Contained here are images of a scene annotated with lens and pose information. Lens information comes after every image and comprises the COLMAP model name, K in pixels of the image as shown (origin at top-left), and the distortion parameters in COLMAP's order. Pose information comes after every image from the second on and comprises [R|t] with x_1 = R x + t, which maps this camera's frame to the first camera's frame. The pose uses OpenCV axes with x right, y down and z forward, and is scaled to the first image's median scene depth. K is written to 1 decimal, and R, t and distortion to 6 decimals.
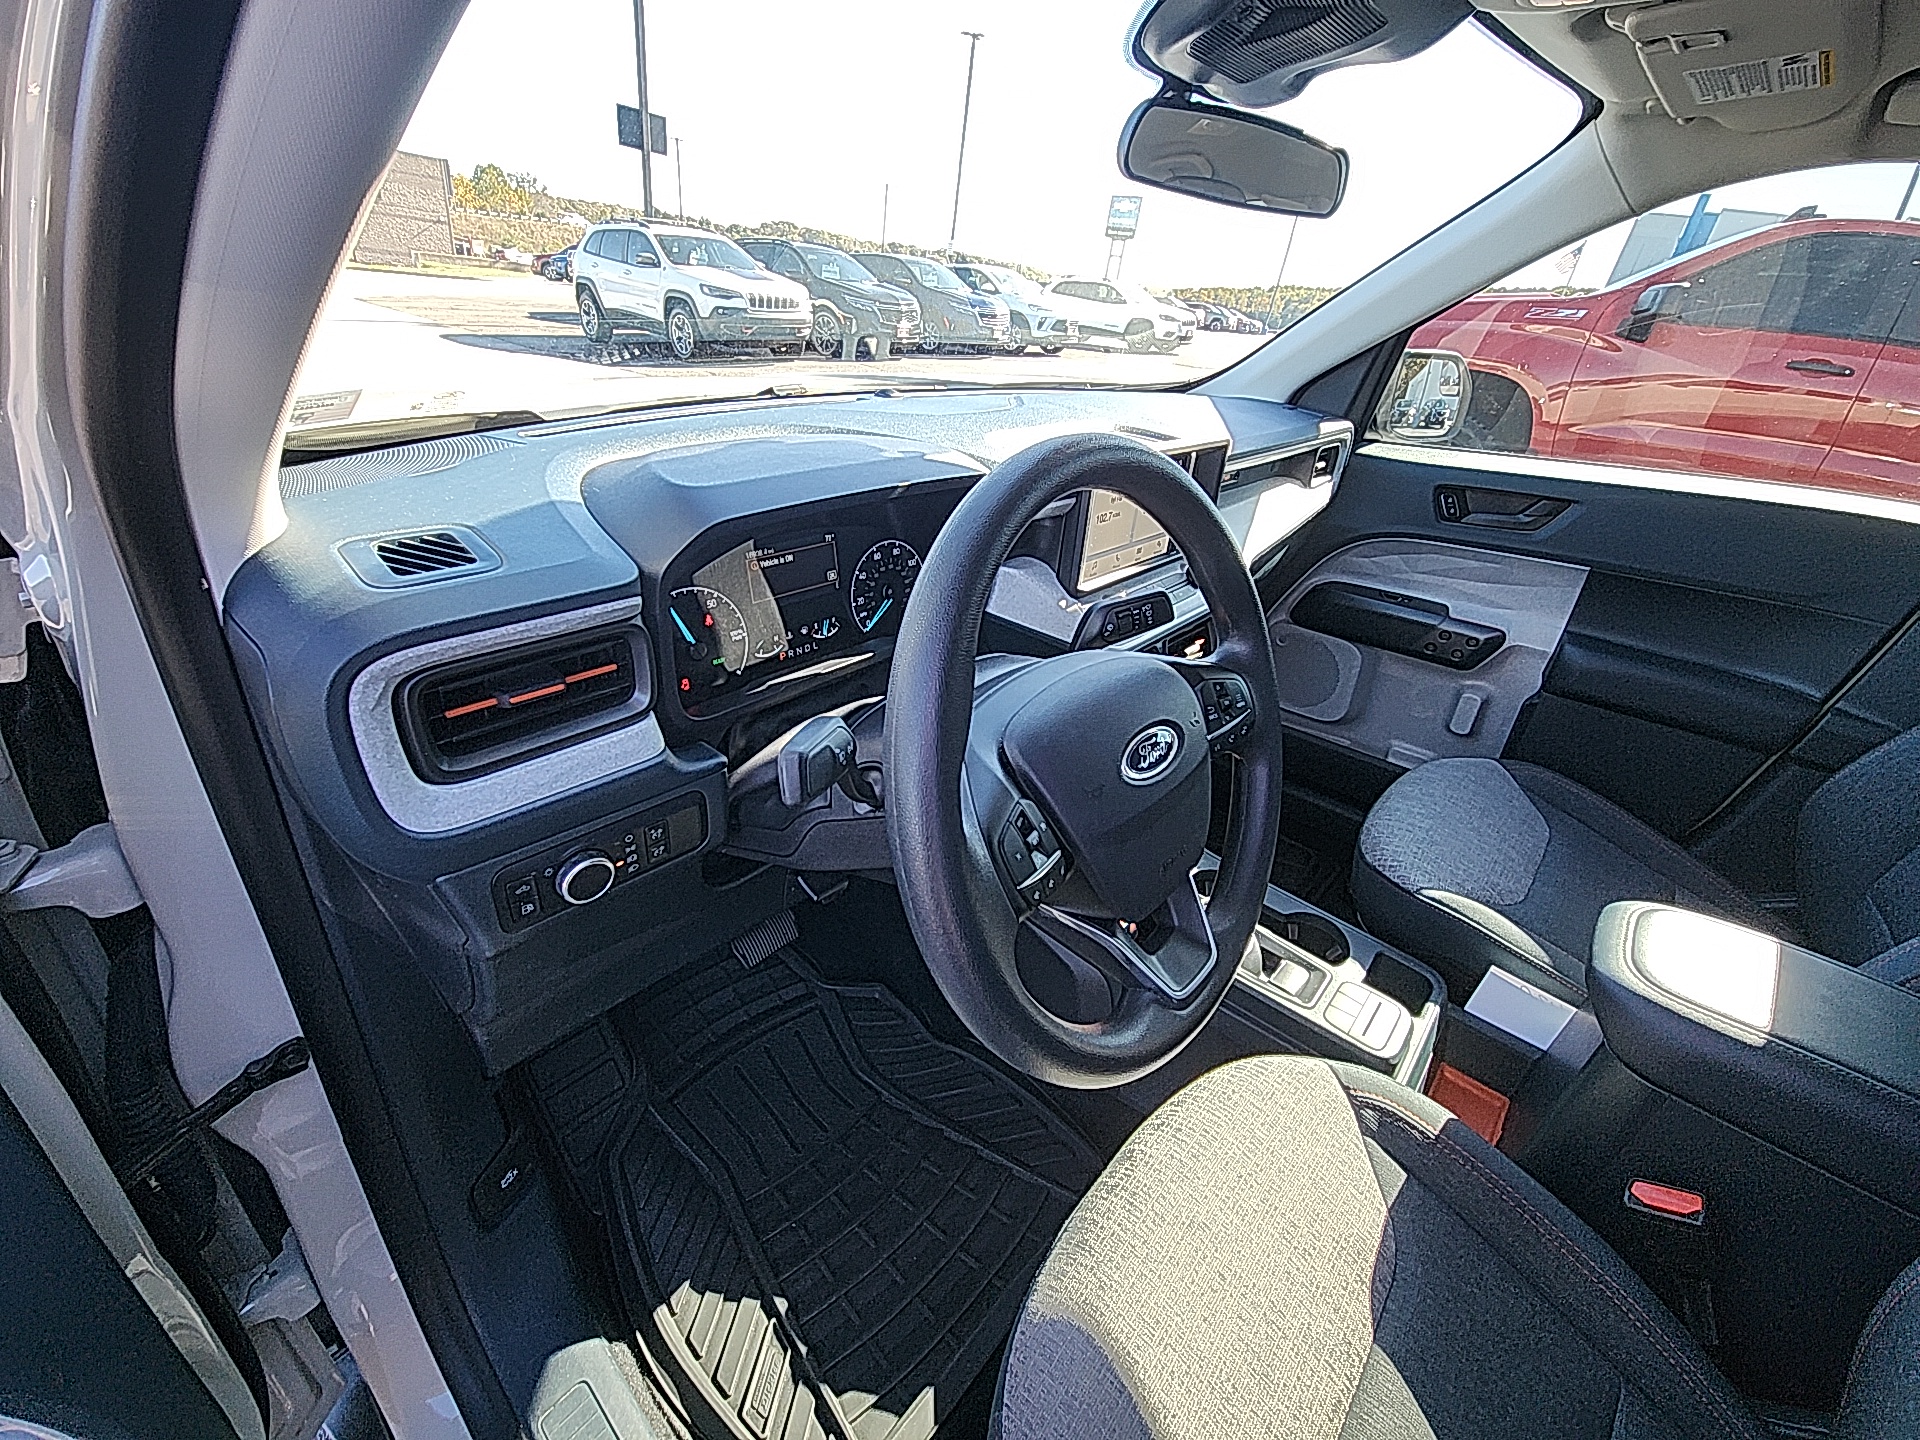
lens RADIAL K [[768.1, 0, 955.8], [0, 768.1, 707.6], [0, 0, 1]] dist [0.009794, -0.007657]
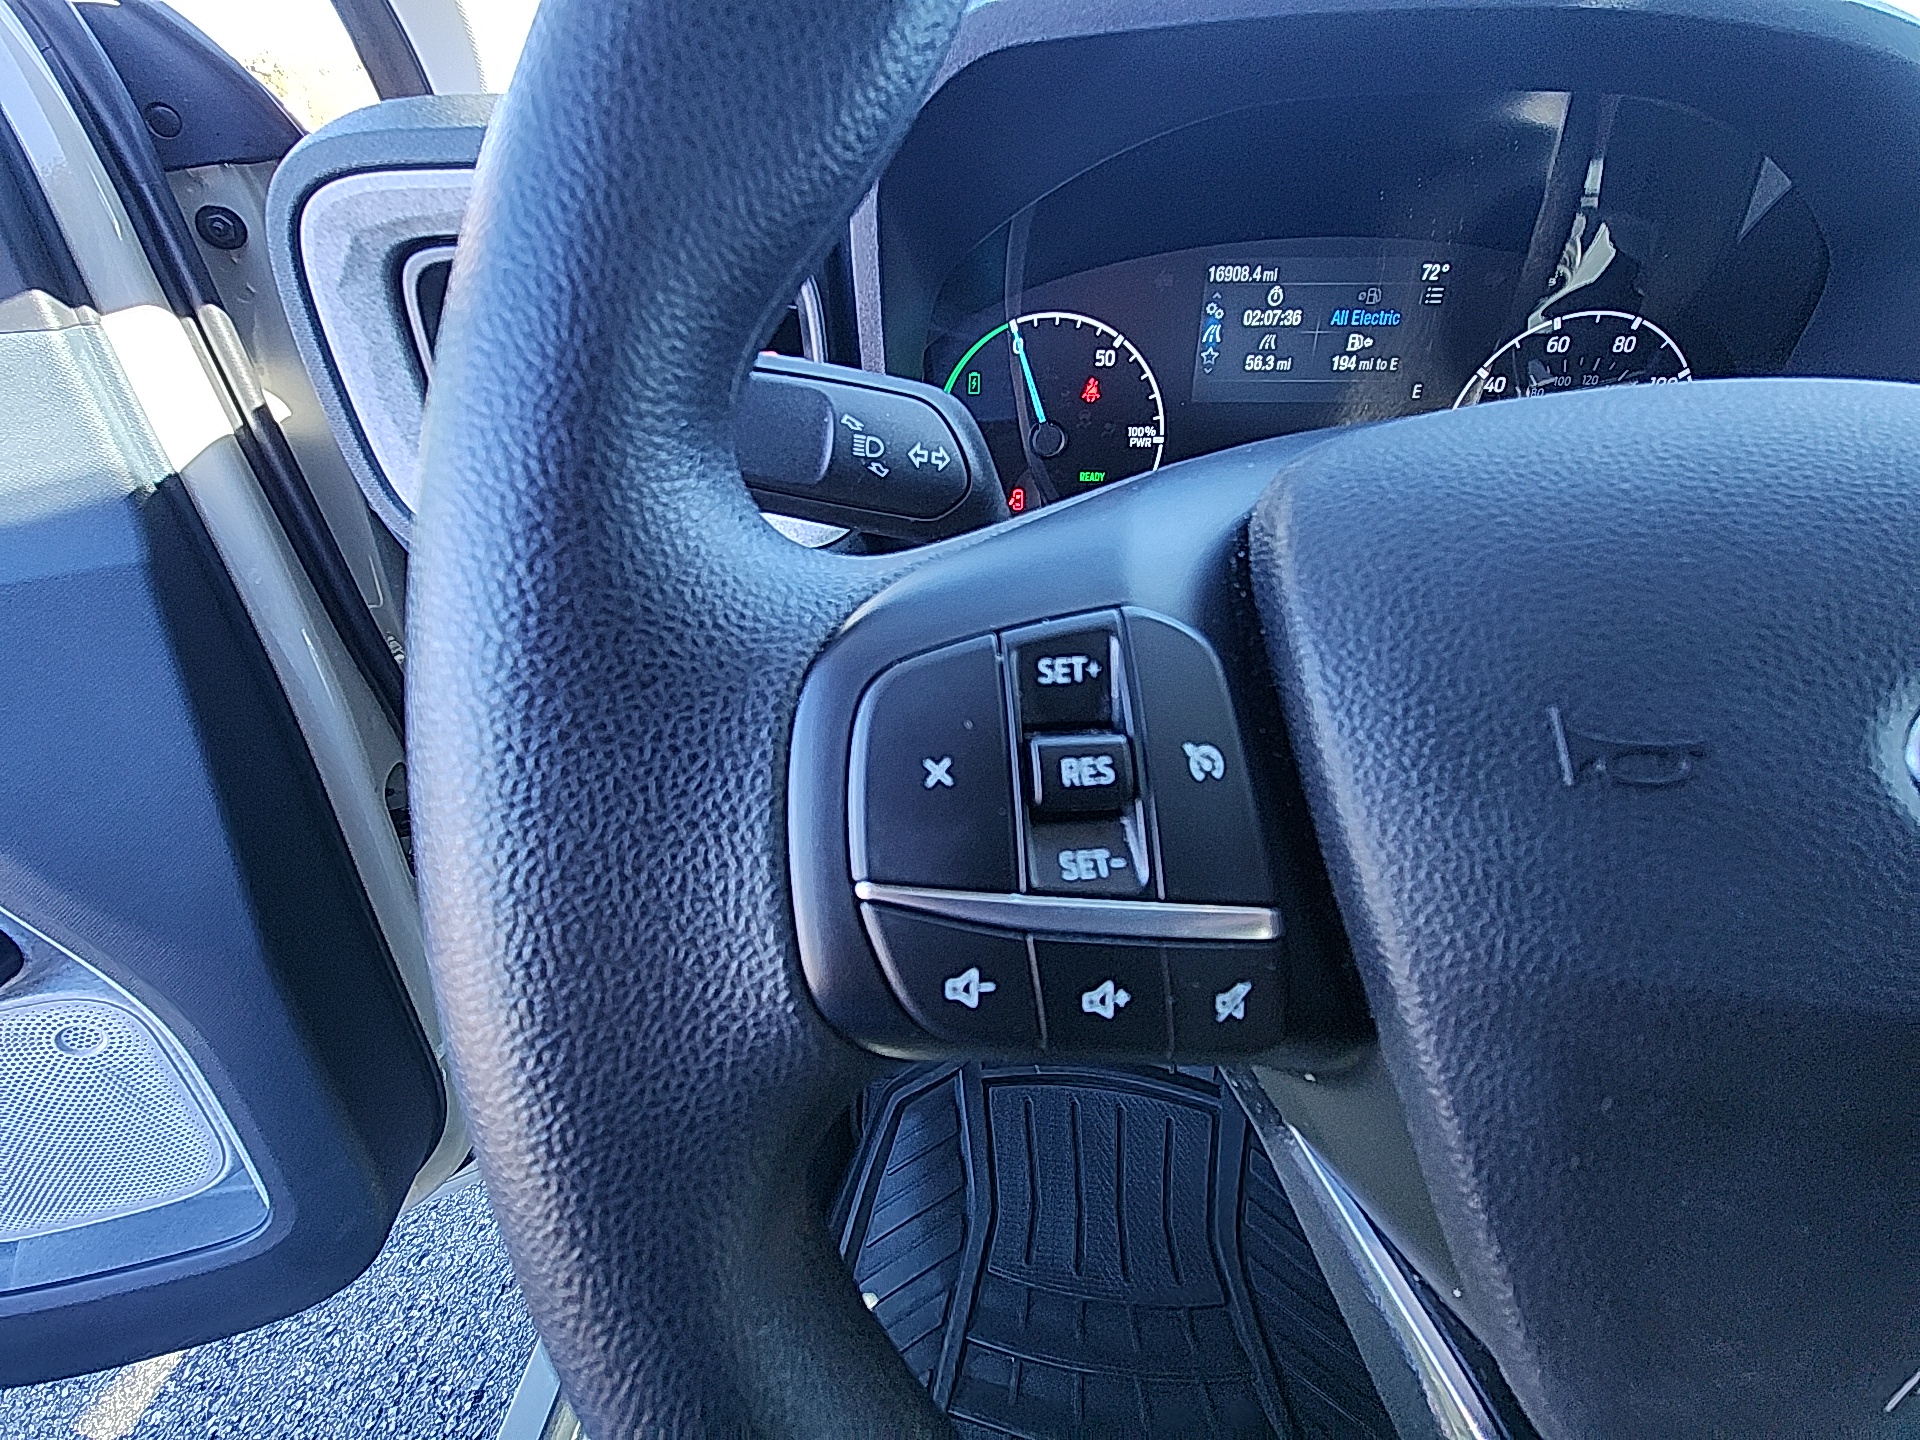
lens RADIAL K [[763.9, 0, 947.4], [0, 763.9, 704.9], [0, 0, 1]] dist [0.011867, -0.006184]
pose [[0.621808, 0.345517, -0.702832, 0.047977], [-0.332499, 0.928993, 0.162531, 0.026509], [0.709084, 0.132628, 0.692539, 0.443193]]
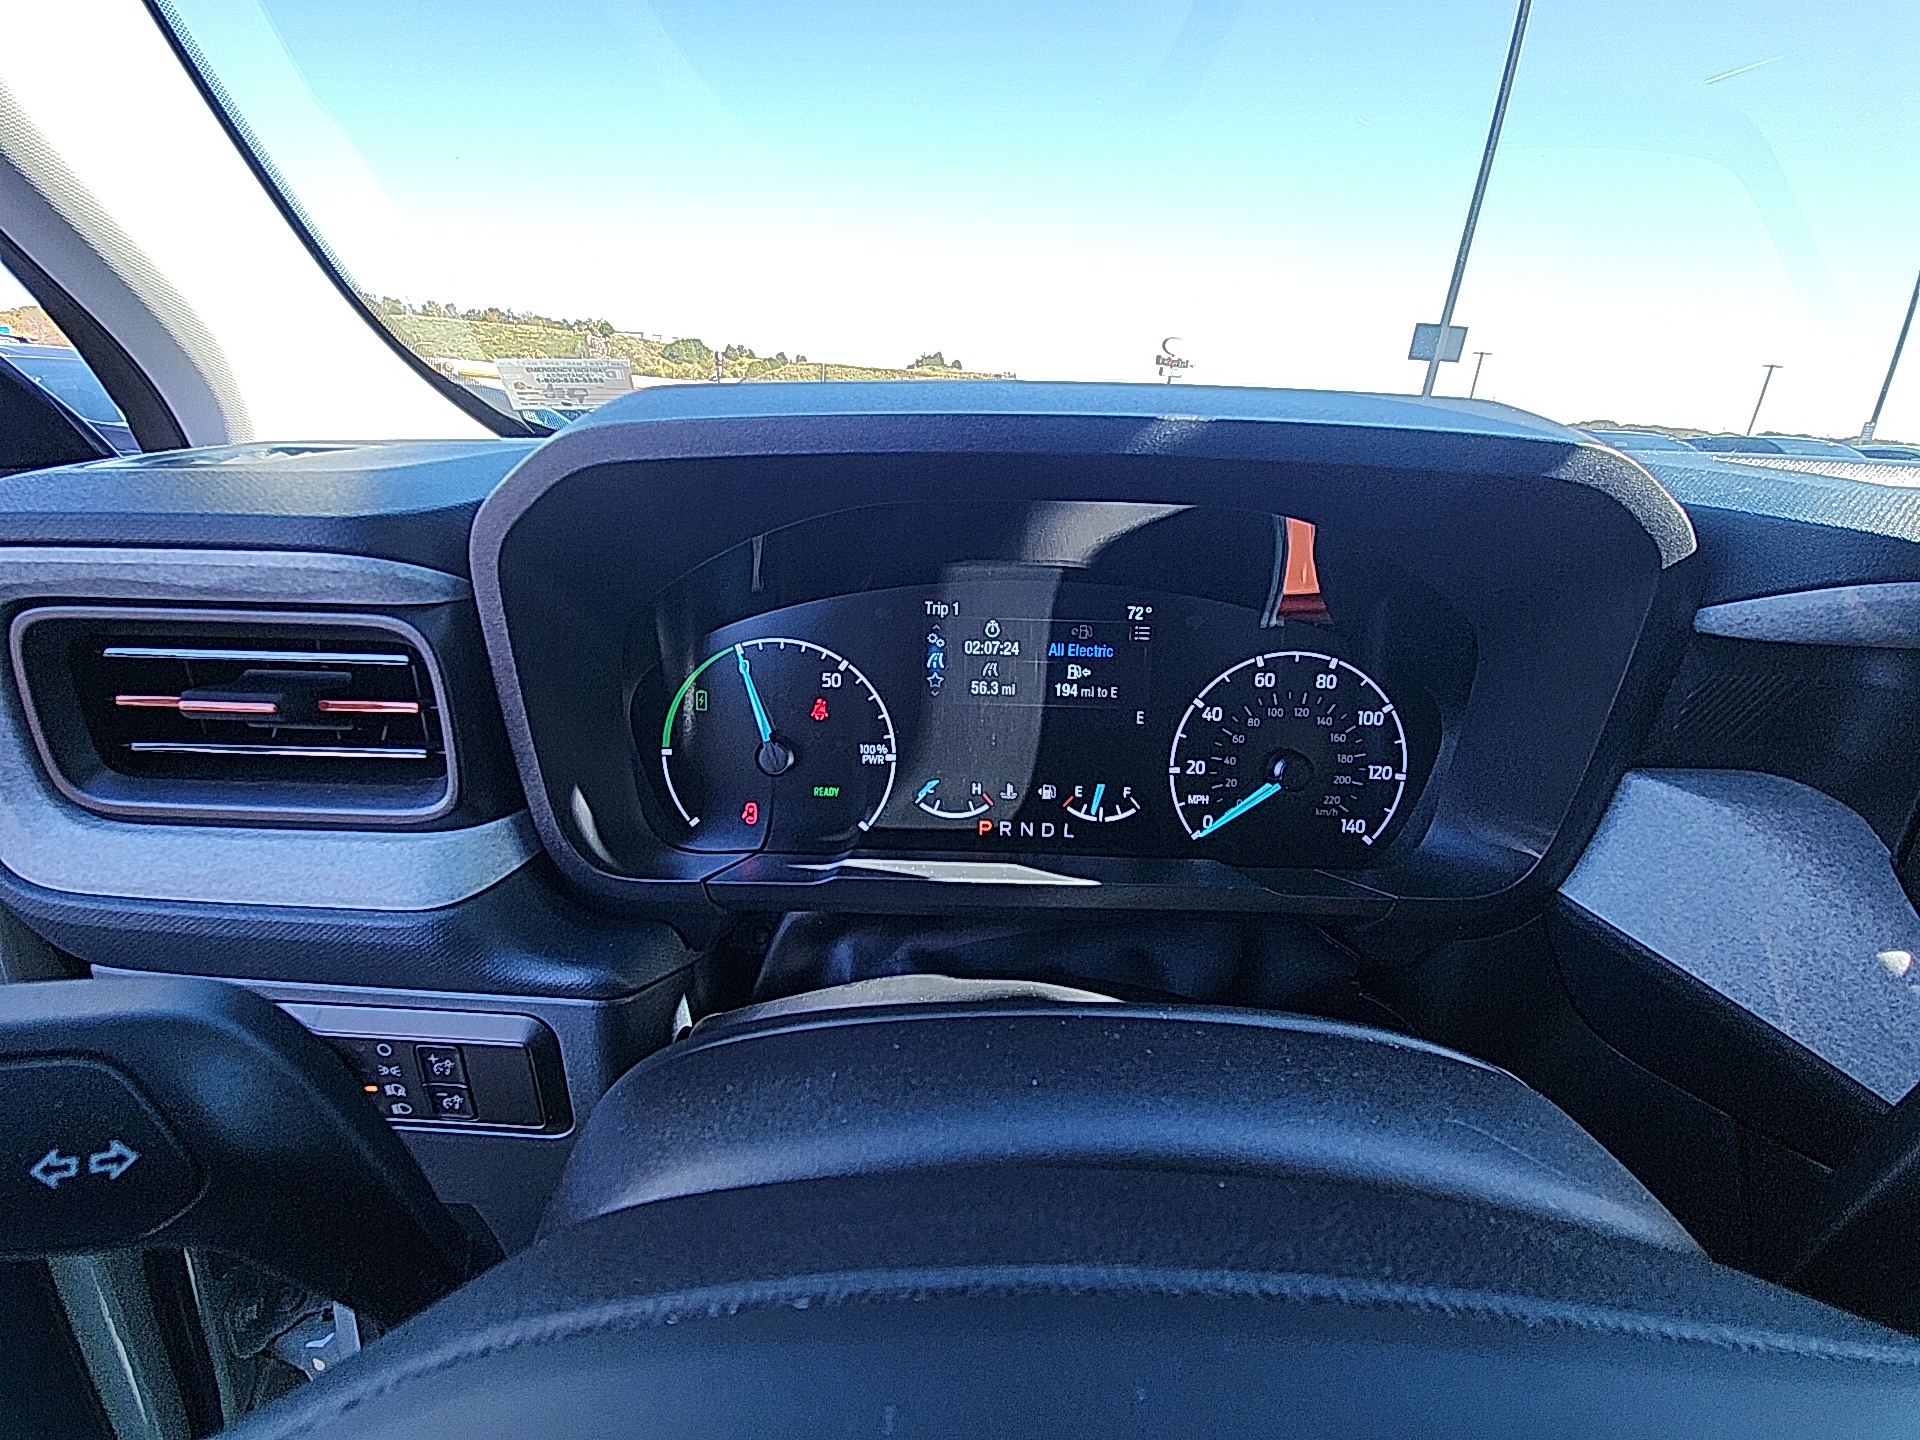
lens RADIAL K [[774.3, 0, 952.8], [0, 774.3, 703.7], [0, 0, 1]] dist [0.006171, -0.003551]
pose [[0.657076, 0.175654, -0.733073, 0.094227], [-0.342004, 0.936092, -0.082250, -0.078505], [0.671776, 0.304758, 0.675158, 0.526065]]
